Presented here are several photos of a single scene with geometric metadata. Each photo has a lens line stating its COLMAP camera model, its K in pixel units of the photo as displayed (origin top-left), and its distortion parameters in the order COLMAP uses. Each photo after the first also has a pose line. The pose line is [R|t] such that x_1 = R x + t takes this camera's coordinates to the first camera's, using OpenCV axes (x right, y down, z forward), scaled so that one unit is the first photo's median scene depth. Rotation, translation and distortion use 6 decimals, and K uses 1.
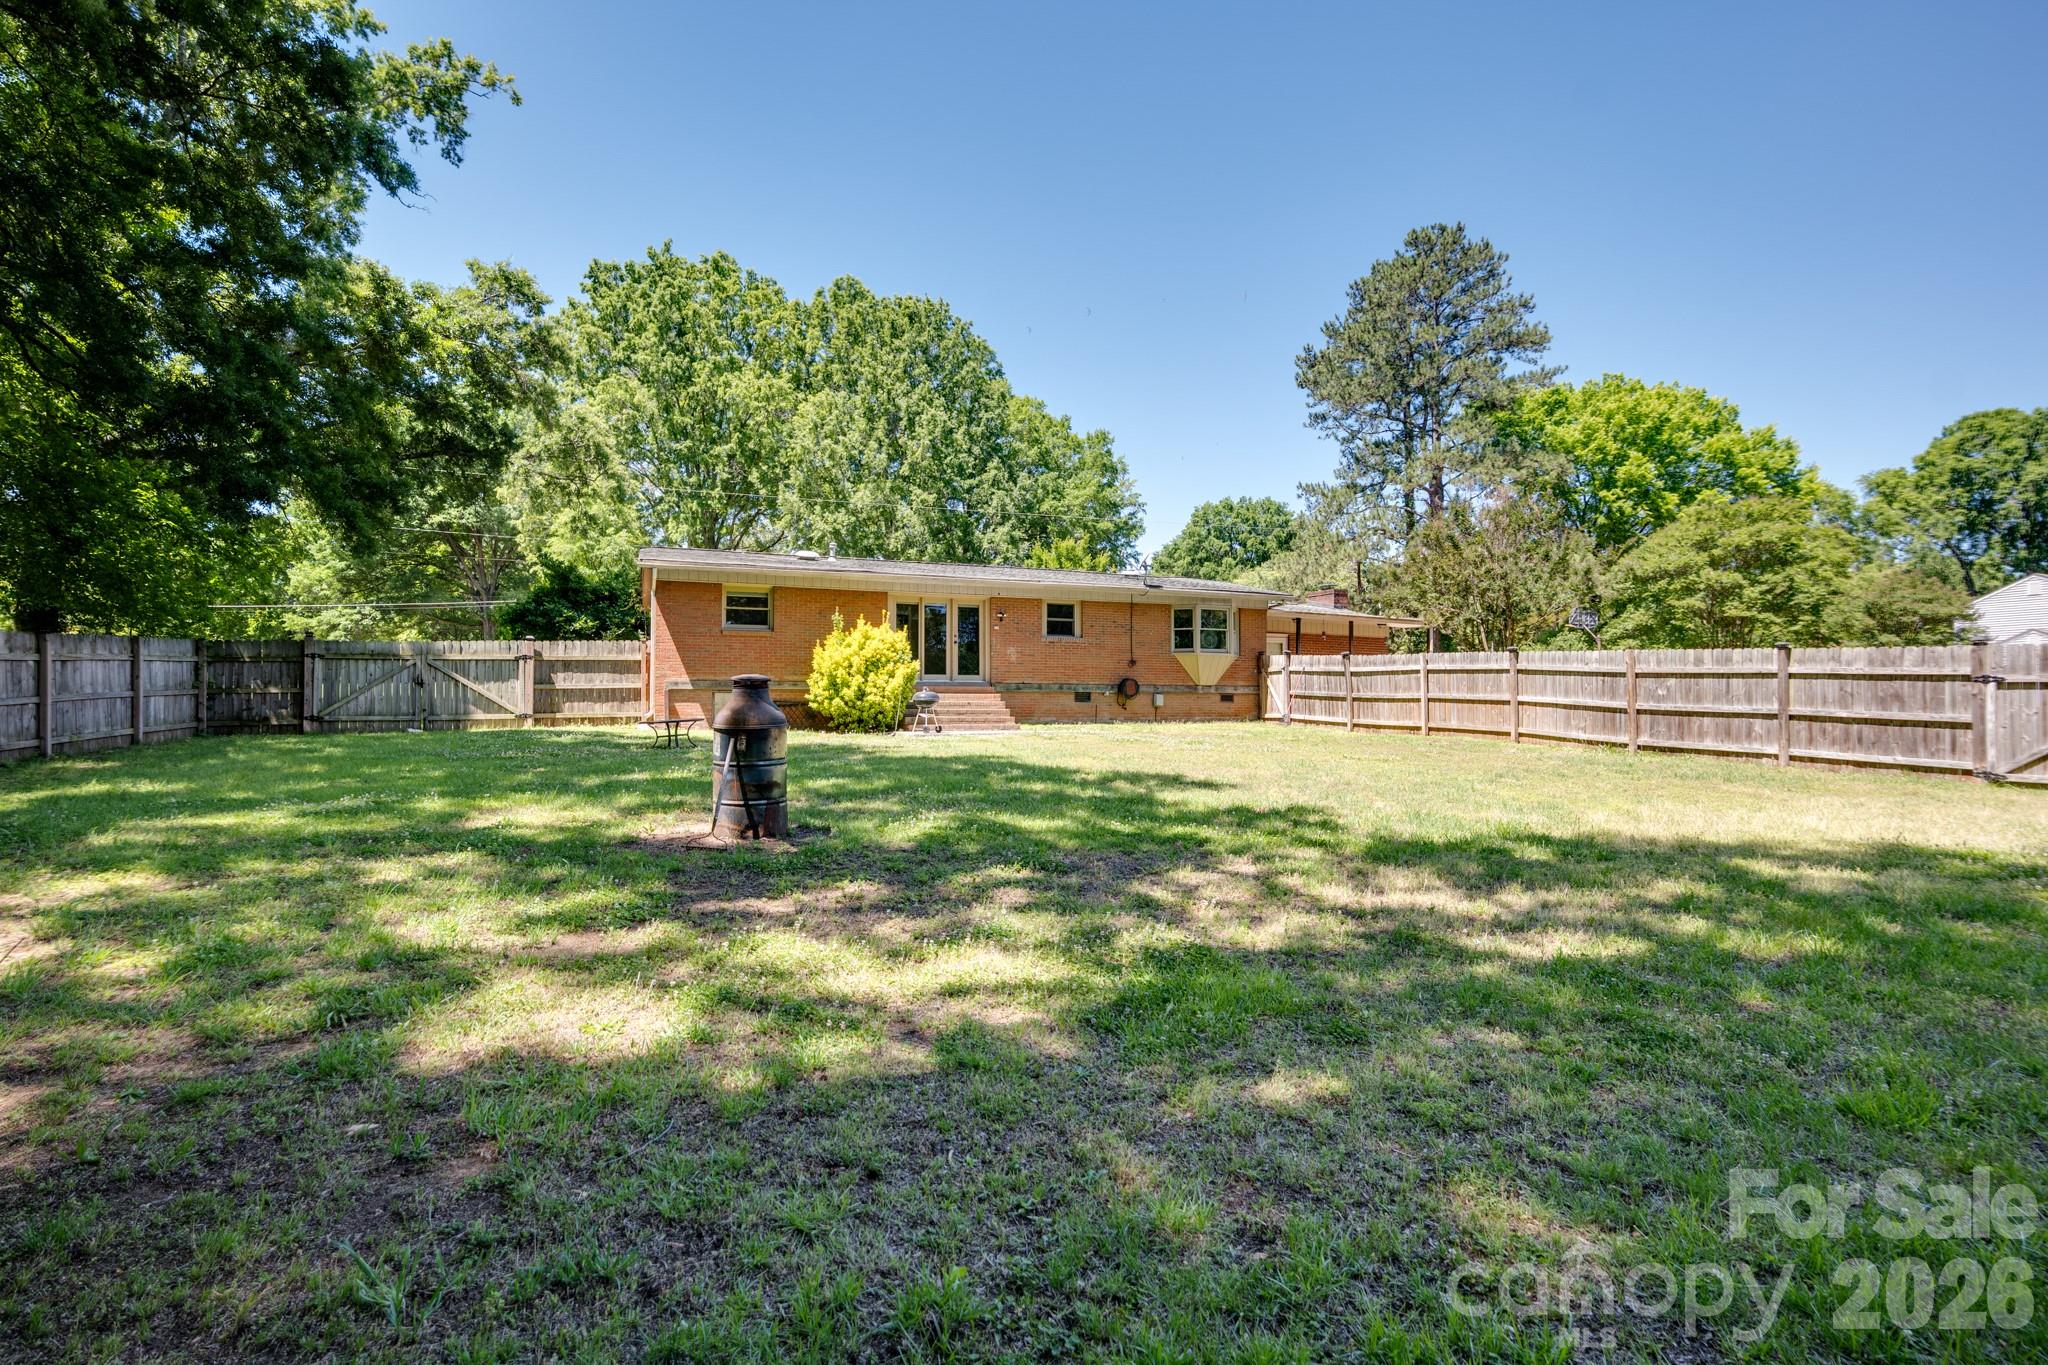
lens RADIAL K [[968.9, 0, 1027.4], [0, 968.9, 696.9], [0, 0, 1]] dist [-0.014273, 0.000220]
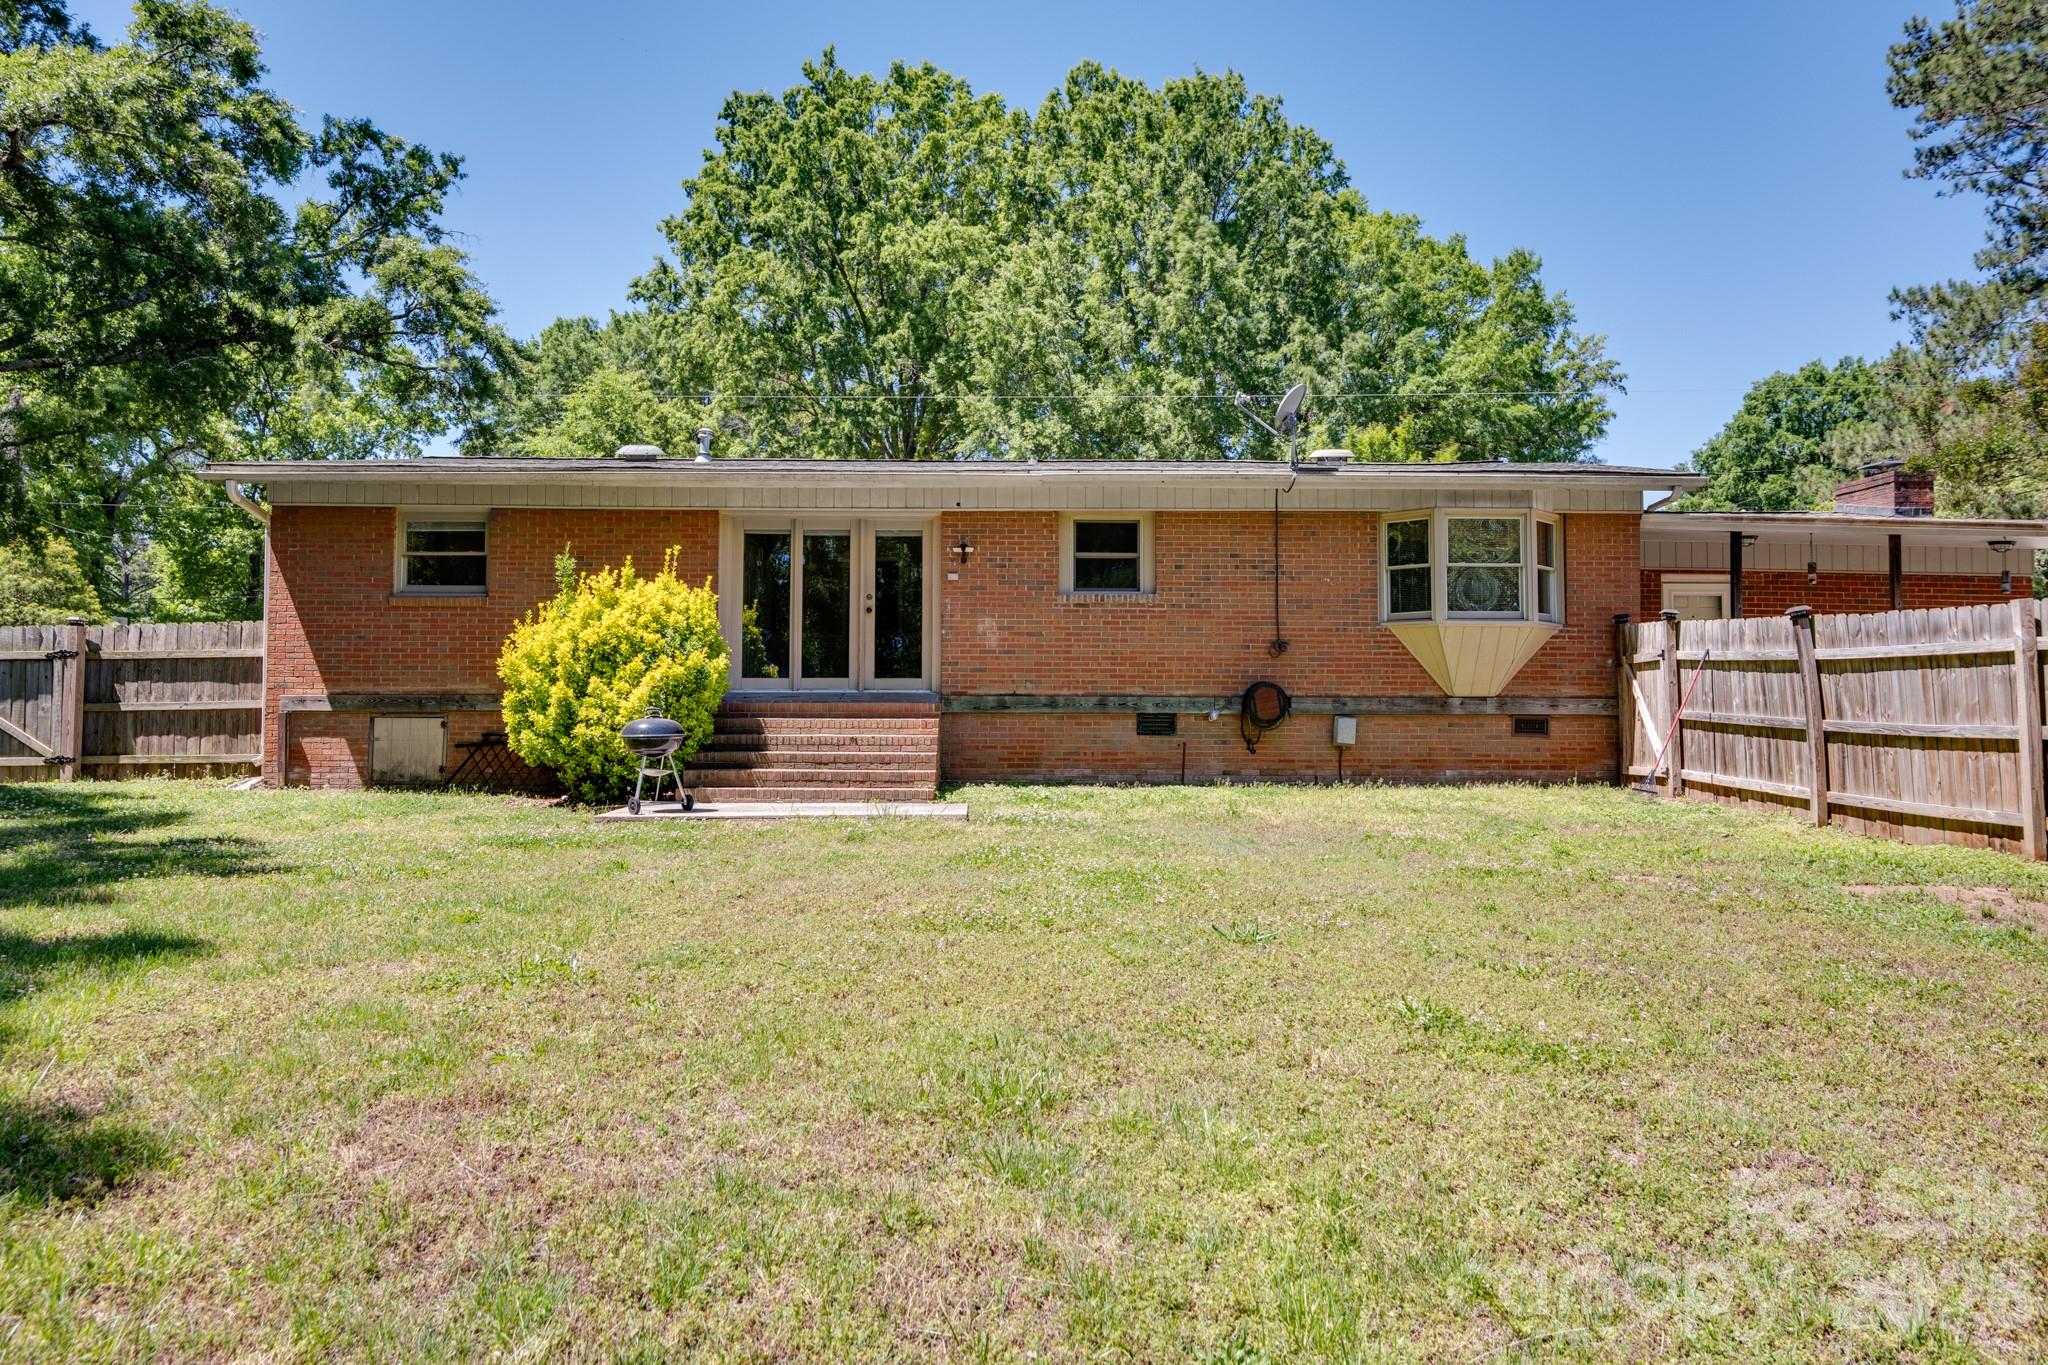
lens RADIAL K [[1341.7, 0, 1020.2], [0, 1341.7, 661.1], [0, 0, 1]] dist [0.015302, -0.002481]
pose [[0.935010, -0.013313, -0.354371, 0.218857], [0.002007, 0.999478, -0.032252, -0.009392], [0.354616, 0.029445, 0.934548, 0.392729]]
